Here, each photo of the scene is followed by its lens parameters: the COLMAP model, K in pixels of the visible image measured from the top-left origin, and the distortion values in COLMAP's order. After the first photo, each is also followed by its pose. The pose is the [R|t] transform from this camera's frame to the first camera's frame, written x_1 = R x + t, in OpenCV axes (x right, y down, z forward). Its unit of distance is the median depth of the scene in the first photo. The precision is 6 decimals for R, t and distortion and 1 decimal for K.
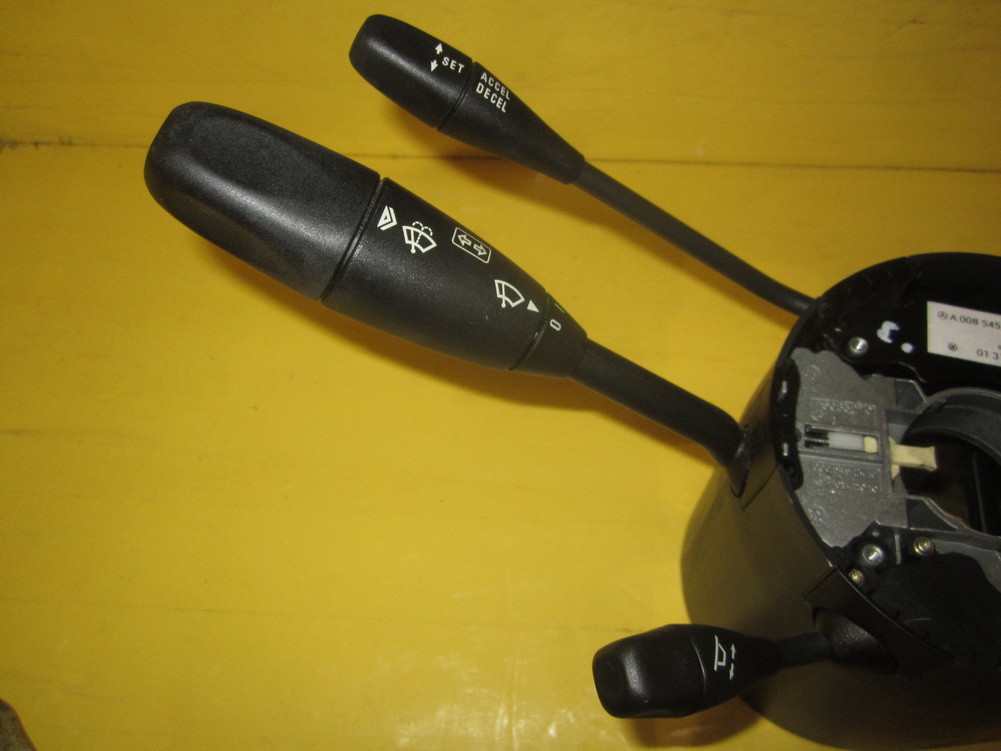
lens RADIAL K [[809.3, 0, 499.8], [0, 809.3, 374.8], [0, 0, 1]] dist [-0.044838, 0.005840]
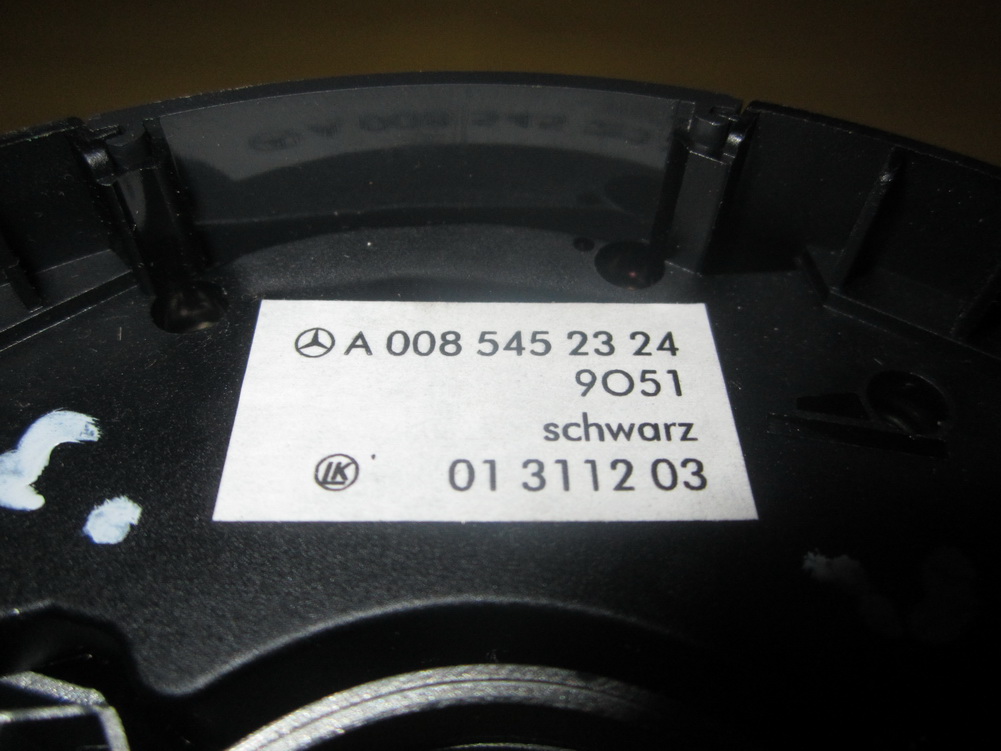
lens RADIAL K [[809.3, 0, 499.9], [0, 809.3, 375.2], [0, 0, 1]] dist [-0.044838, 0.005840]
pose [[0.963049, -0.170844, 0.208202, 0.634503], [0.202666, 0.968831, -0.142450, -0.022824], [-0.177376, 0.179382, 0.967657, 0.867963]]
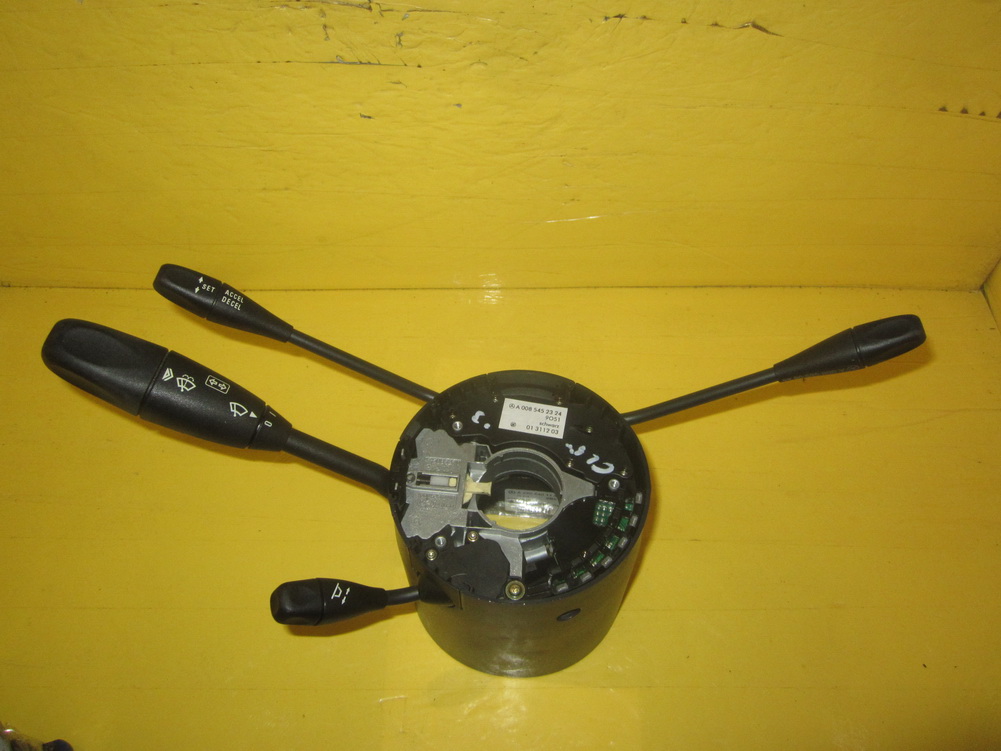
lens RADIAL K [[809.3, 0, 496.9], [0, 809.3, 378.5], [0, 0, 1]] dist [-0.044838, 0.005840]
pose [[0.998369, -0.033274, 0.046399, 0.504315], [0.035906, 0.997723, -0.057085, -0.039693], [-0.044394, 0.058657, 0.997291, -0.869369]]
